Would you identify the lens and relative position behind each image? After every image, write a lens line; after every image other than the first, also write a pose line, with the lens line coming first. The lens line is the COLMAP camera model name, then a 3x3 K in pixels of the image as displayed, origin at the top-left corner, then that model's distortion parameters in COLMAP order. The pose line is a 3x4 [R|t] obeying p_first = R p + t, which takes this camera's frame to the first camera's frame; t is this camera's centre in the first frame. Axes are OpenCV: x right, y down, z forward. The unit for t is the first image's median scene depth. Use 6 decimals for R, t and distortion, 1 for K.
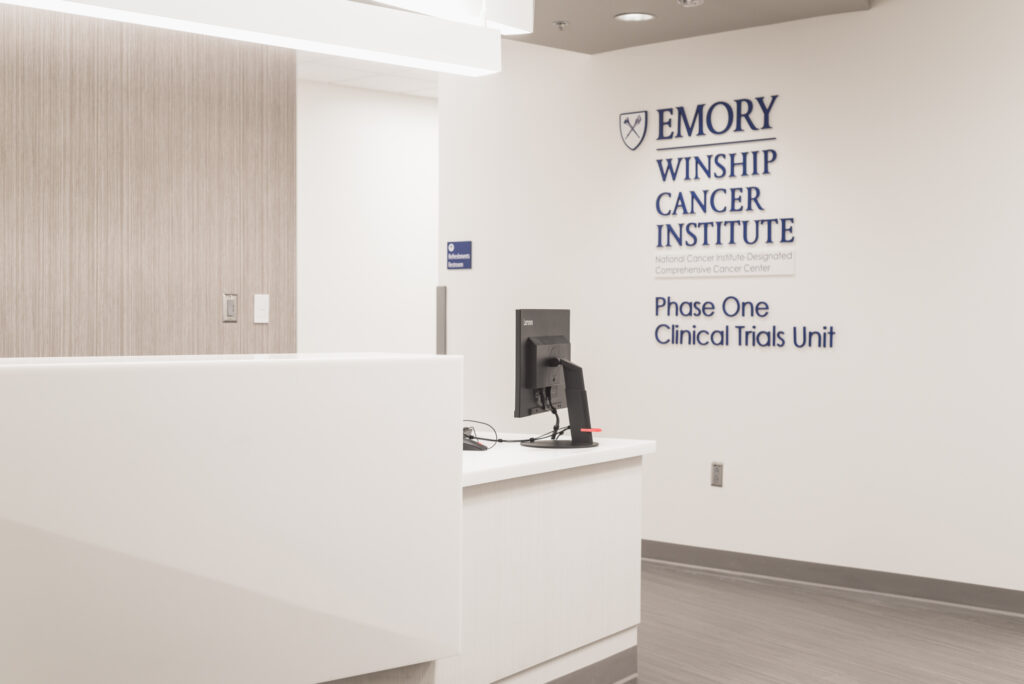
lens RADIAL K [[1516.1, 0, 512.0], [0, 1516.1, 342.0], [0, 0, 1]] dist [-0.009047, -0.006224]
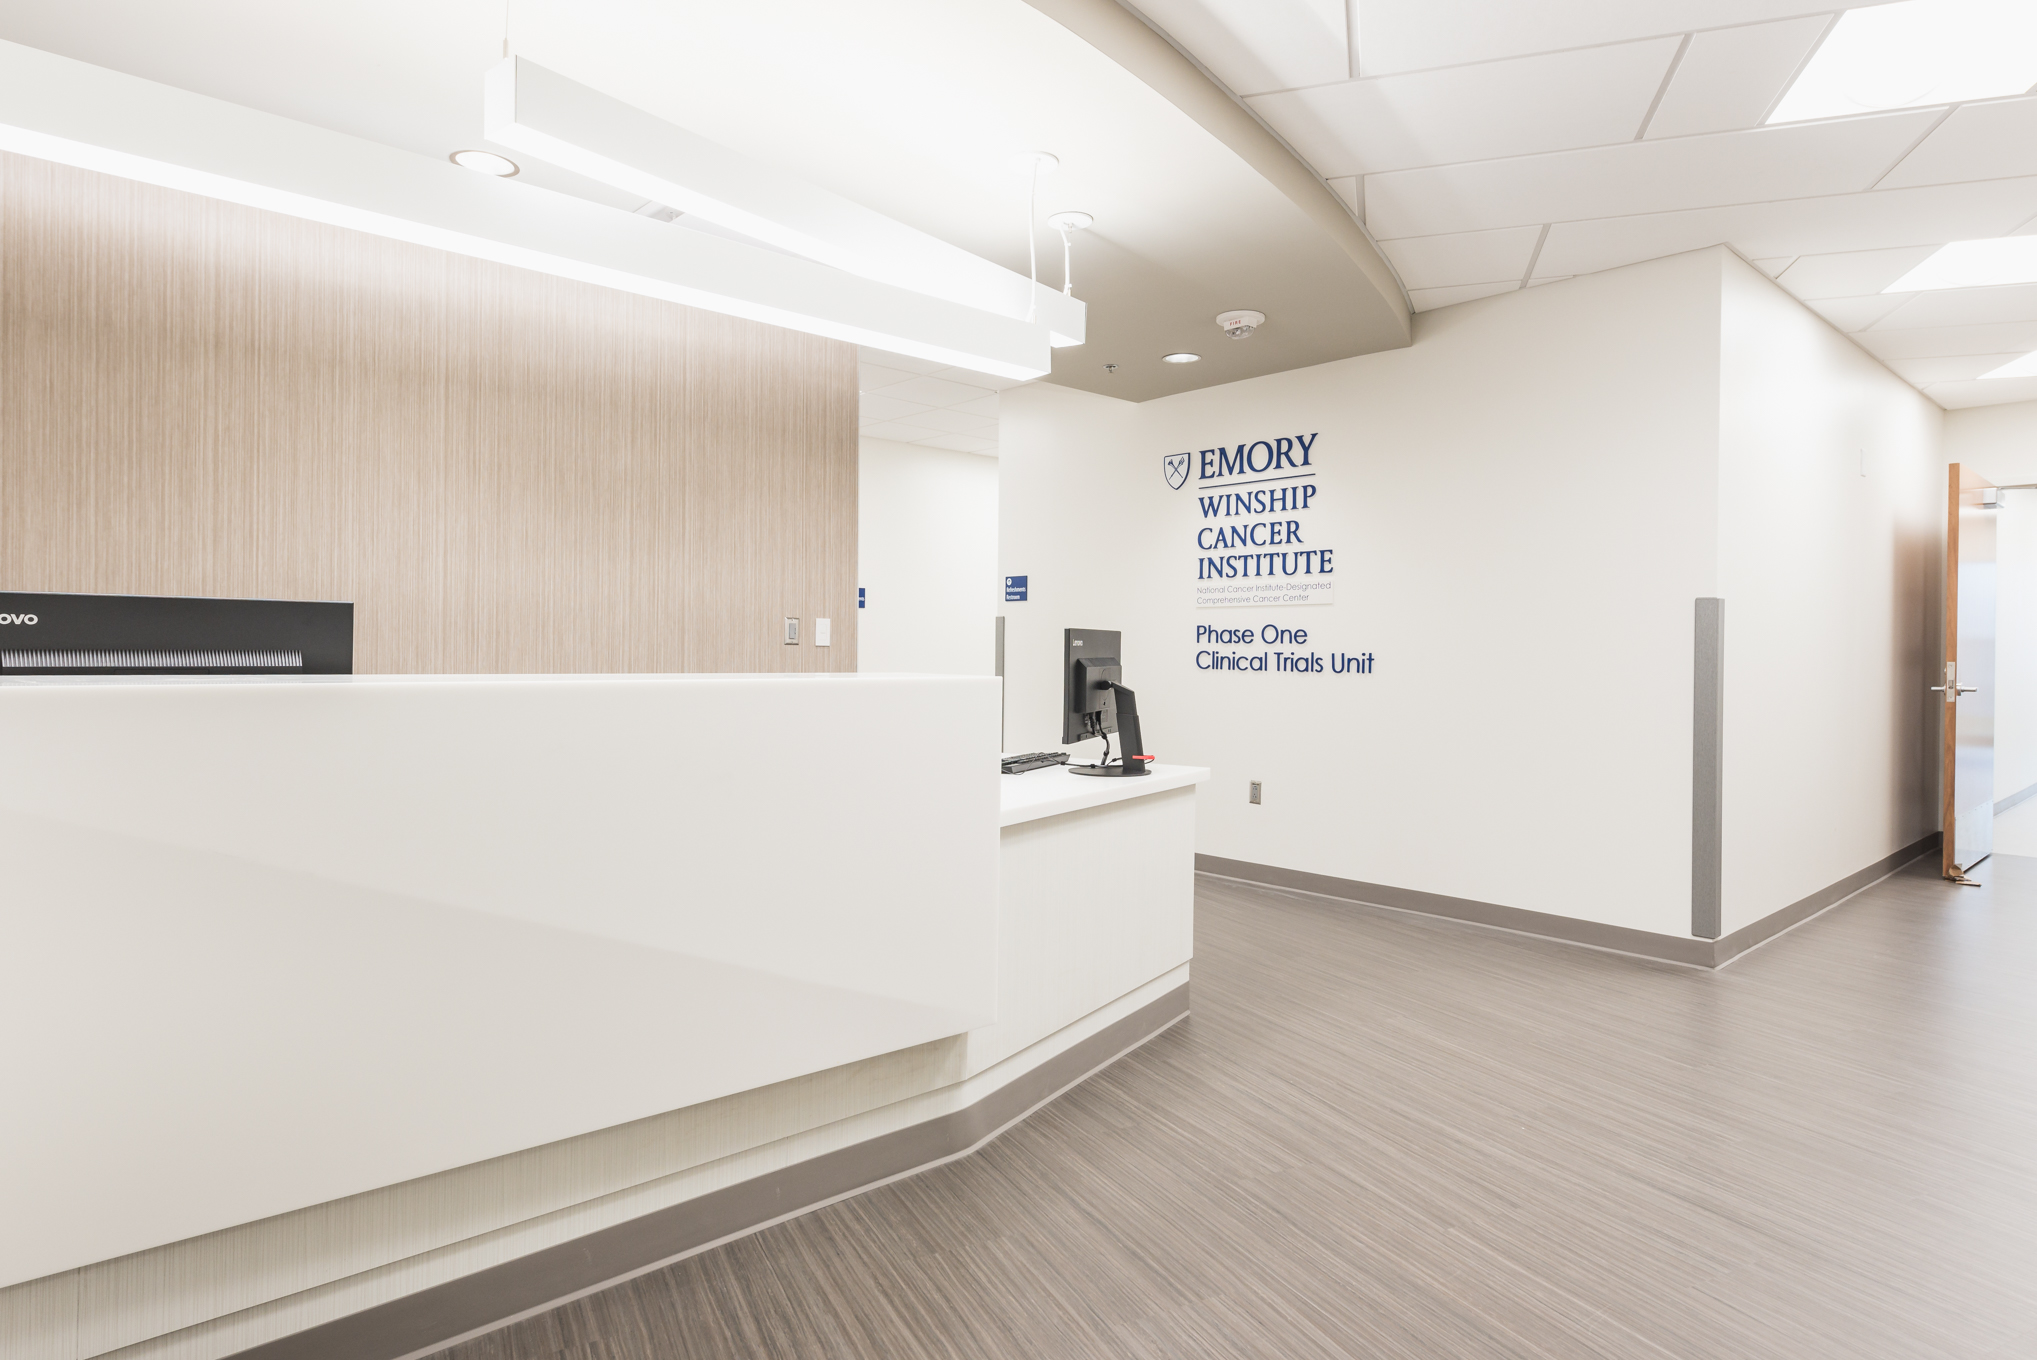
lens RADIAL K [[1136.4, 0, 1018.5], [0, 1136.4, 680.0], [0, 0, 1]] dist [0.001853, 0.000052]
pose [[0.999108, 0.007302, -0.041591, 0.002382], [-0.006948, 0.999938, 0.008669, 0.003087], [0.041651, -0.008372, 0.999097, 0.204162]]
